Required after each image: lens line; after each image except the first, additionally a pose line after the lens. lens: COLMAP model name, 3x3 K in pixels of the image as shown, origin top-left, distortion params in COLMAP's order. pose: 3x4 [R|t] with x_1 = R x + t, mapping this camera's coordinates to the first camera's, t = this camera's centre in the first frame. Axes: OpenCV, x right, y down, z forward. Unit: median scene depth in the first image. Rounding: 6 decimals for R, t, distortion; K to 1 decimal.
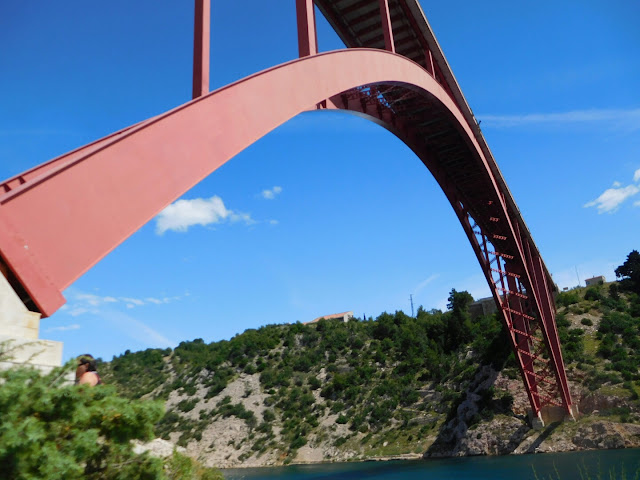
lens RADIAL K [[574.1, 0, 320.0], [0, 574.1, 240.0], [0, 0, 1]] dist [-0.004919, -0.007142]
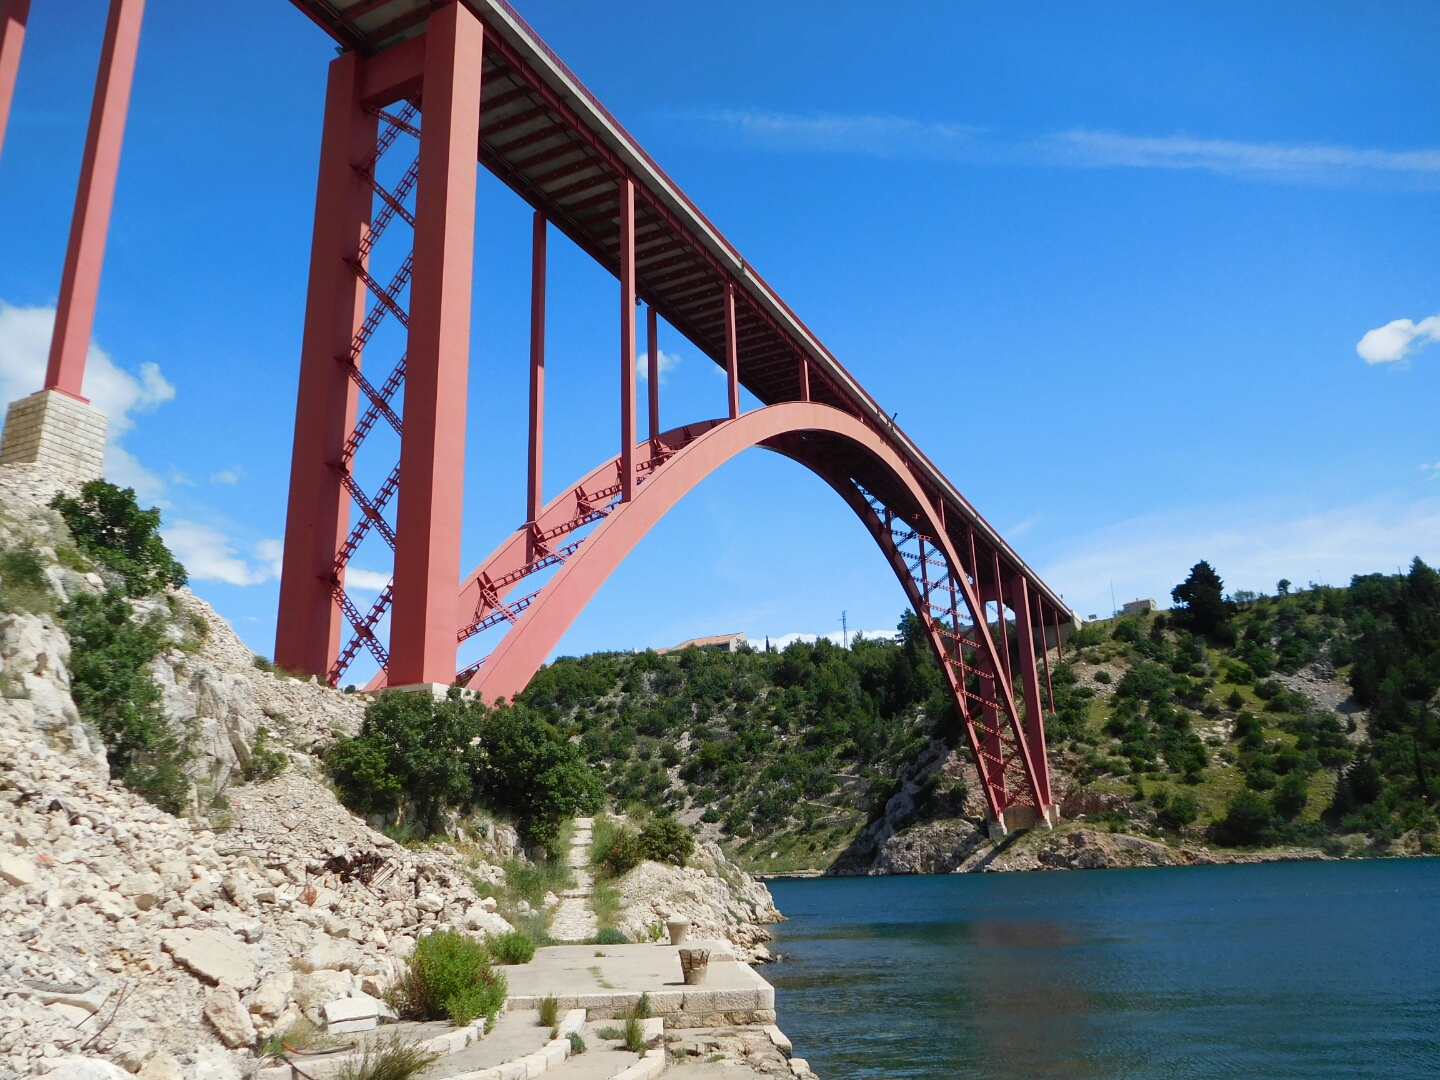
lens RADIAL K [[1133.0, 0, 720.0], [0, 1133.0, 540.0], [0, 0, 1]] dist [-0.003322, -0.001925]
pose [[0.999125, 0.039028, 0.015020, 0.017633], [-0.039856, 0.997436, 0.059441, -0.057881], [-0.012662, -0.059988, 0.998119, -0.204364]]
